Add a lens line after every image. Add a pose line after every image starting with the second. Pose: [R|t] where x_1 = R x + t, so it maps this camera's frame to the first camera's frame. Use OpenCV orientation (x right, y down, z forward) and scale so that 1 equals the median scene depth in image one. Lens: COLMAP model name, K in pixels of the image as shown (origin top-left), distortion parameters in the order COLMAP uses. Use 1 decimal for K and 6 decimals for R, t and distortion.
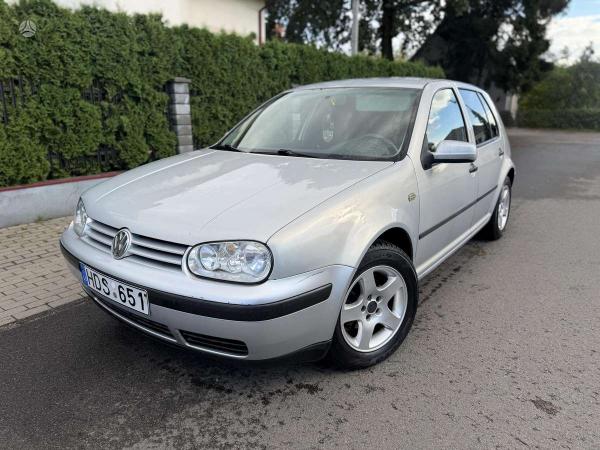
lens RADIAL K [[394.3, 0, 300.0], [0, 394.3, 225.0], [0, 0, 1]] dist [0.038160, -0.029554]
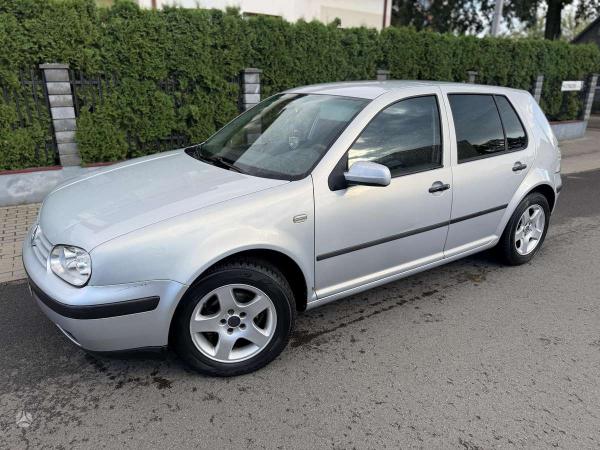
lens RADIAL K [[394.3, 0, 300.0], [0, 394.3, 225.0], [0, 0, 1]] dist [0.038160, -0.029554]
pose [[0.946836, 0.116291, -0.299964, 0.226594], [-0.101267, 0.992720, 0.065214, -0.046596], [0.305364, -0.031371, 0.951719, 0.026026]]
